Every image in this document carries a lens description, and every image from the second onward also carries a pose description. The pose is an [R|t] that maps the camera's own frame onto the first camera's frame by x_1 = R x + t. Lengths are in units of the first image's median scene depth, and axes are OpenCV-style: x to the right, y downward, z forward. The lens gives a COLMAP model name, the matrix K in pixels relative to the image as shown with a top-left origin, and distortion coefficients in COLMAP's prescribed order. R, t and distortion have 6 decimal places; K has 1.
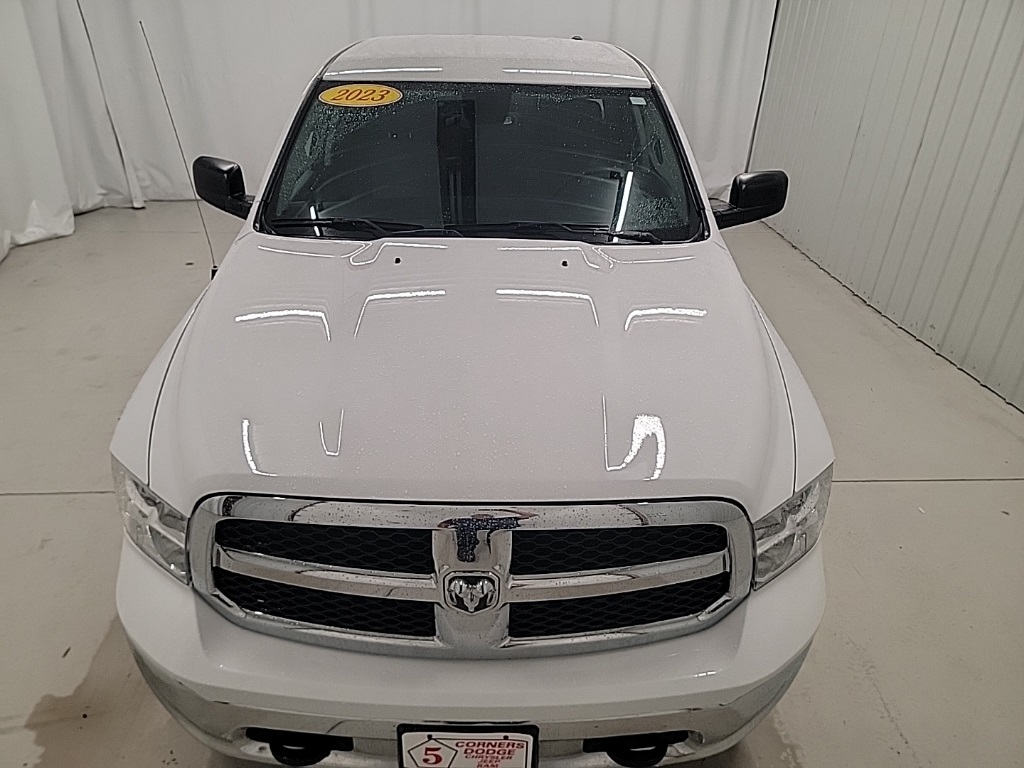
lens RADIAL K [[721.5, 0, 509.2], [0, 721.5, 388.5], [0, 0, 1]] dist [0.070788, -0.051669]
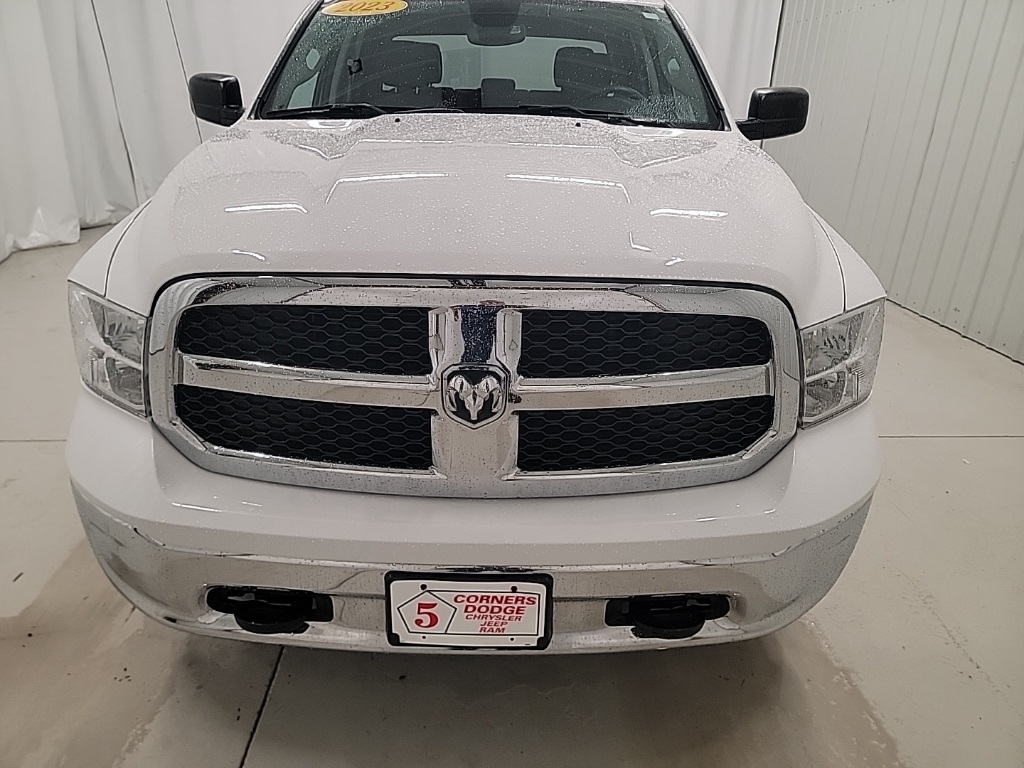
lens RADIAL K [[721.5, 0, 515.2], [0, 721.5, 382.3], [0, 0, 1]] dist [0.070788, -0.051669]
pose [[0.999997, 0.000840, -0.002355, -0.001353], [-0.001090, 0.994150, -0.108001, 0.313967], [0.002251, 0.108003, 0.994148, 0.135491]]
